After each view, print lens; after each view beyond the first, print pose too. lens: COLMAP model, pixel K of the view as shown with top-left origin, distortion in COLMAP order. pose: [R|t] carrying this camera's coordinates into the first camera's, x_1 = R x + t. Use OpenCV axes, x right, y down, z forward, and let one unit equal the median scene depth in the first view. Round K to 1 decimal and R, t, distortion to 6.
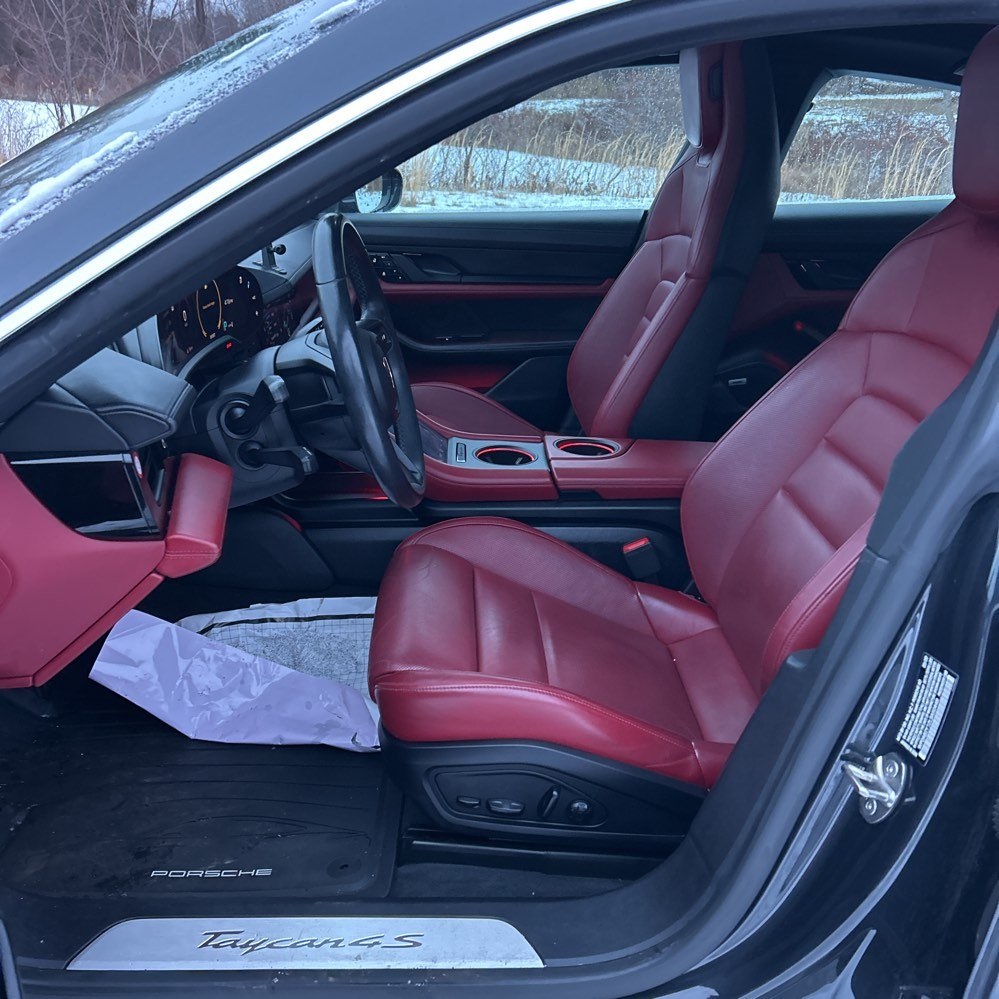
lens RADIAL K [[1009.4, 0, 500.5], [0, 1009.4, 495.9], [0, 0, 1]] dist [0.020026, 0.000000]
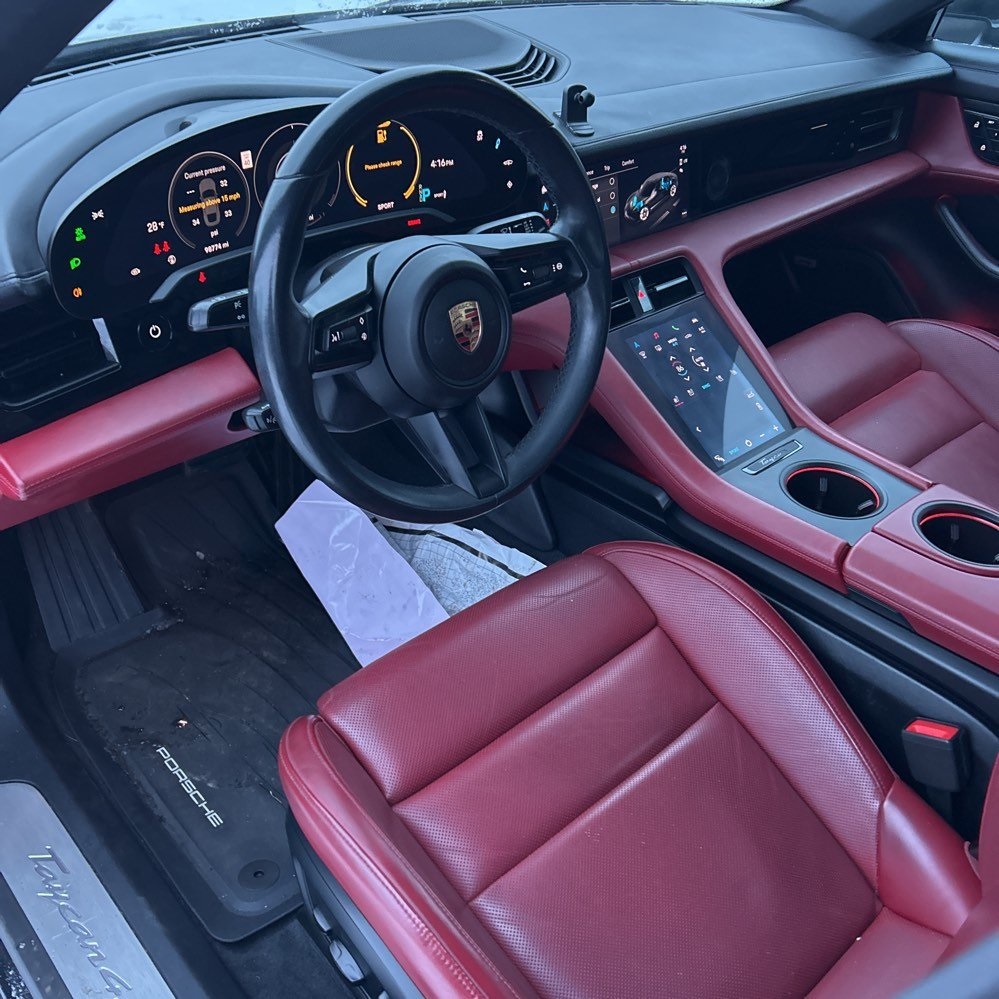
lens RADIAL K [[1009.4, 0, 499.1], [0, 1009.4, 497.4], [0, 0, 1]] dist [0.020026, 0.000000]
pose [[0.644478, 0.423306, -0.636758, 0.335672], [-0.287927, 0.905828, 0.310762, -0.210466], [0.708341, -0.016939, 0.705667, 0.491892]]
